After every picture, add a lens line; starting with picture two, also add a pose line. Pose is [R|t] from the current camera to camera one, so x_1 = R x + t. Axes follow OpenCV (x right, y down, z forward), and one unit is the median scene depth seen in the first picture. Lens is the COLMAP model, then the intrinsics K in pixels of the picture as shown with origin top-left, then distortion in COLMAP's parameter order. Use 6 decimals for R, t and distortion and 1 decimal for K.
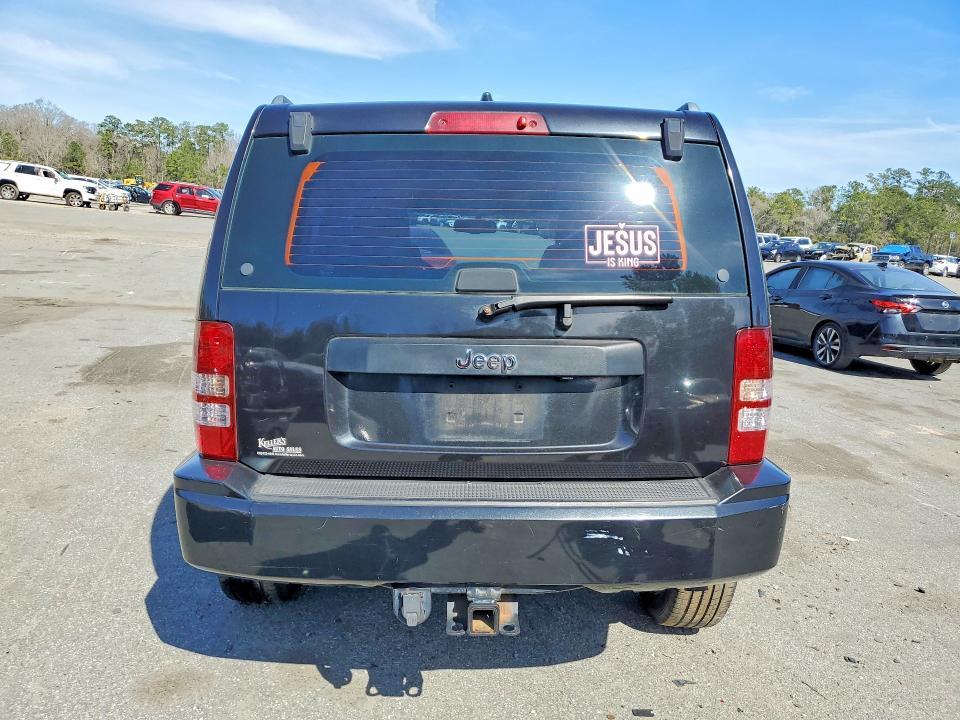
lens RADIAL K [[783.0, 0, 480.0], [0, 783.0, 360.0], [0, 0, 1]] dist [0.014644, 0.009287]
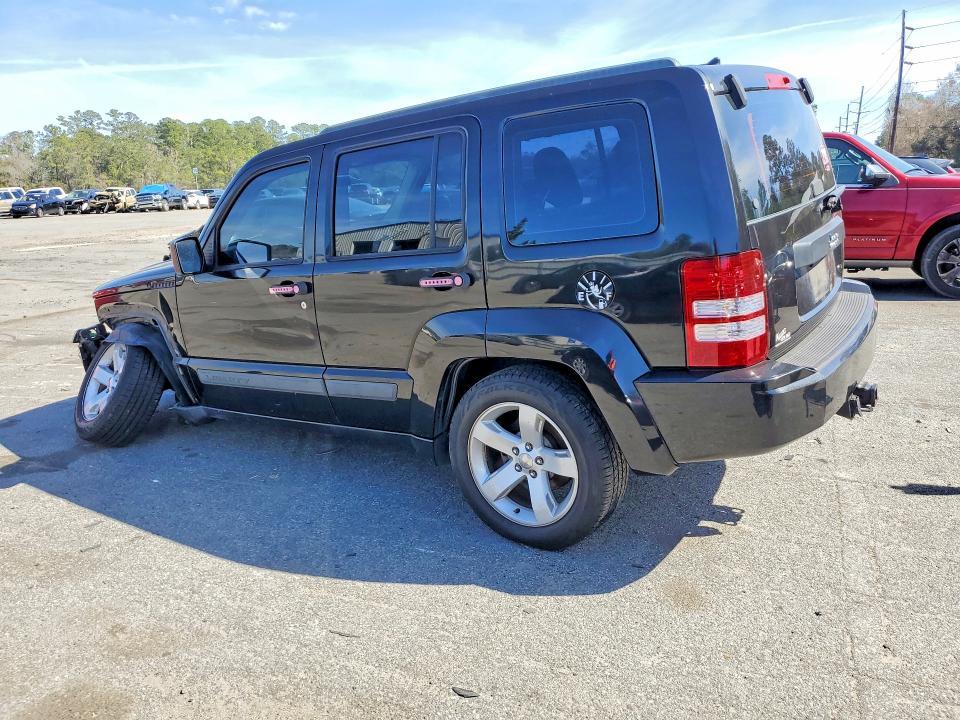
lens RADIAL K [[783.0, 0, 480.0], [0, 783.0, 360.0], [0, 0, 1]] dist [0.014644, 0.009287]
pose [[0.550432, -0.283734, 0.785188, -0.109566], [0.229315, 0.955689, 0.184592, -0.014966], [-0.802770, 0.078450, 0.591106, 0.044354]]
